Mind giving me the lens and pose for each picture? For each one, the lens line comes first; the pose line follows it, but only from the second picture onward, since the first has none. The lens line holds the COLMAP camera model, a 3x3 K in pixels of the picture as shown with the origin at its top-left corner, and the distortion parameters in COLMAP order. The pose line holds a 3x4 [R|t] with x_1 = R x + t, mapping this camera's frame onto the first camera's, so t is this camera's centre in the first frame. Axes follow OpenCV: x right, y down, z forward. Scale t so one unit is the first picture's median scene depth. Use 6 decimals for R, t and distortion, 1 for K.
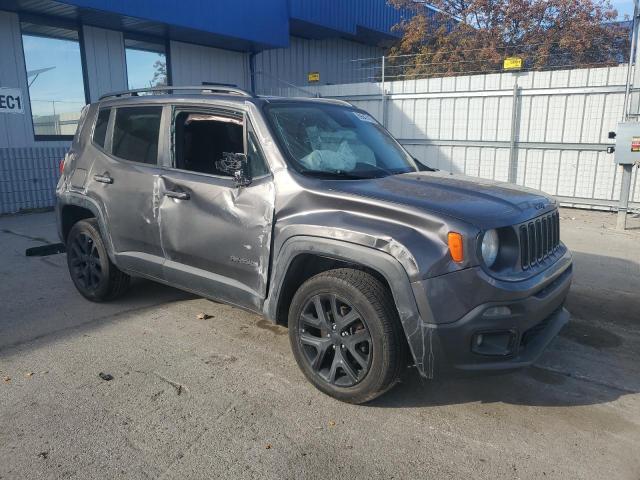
lens RADIAL K [[489.7, 0, 317.7], [0, 489.7, 237.4], [0, 0, 1]] dist [0.002950, 0.008539]
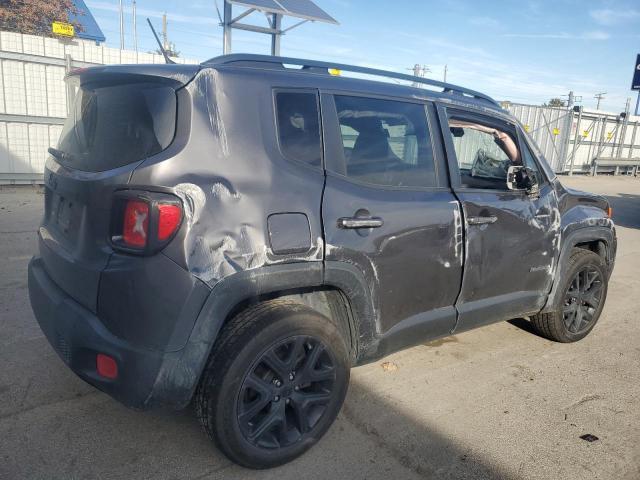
lens RADIAL K [[489.7, 0, 317.7], [0, 489.7, 237.4], [0, 0, 1]] dist [0.002950, 0.008539]
pose [[0.269428, -0.201725, 0.941656, -1.092944], [0.135532, 0.976026, 0.170309, -0.227164], [-0.953436, 0.081738, 0.290309, 0.984812]]
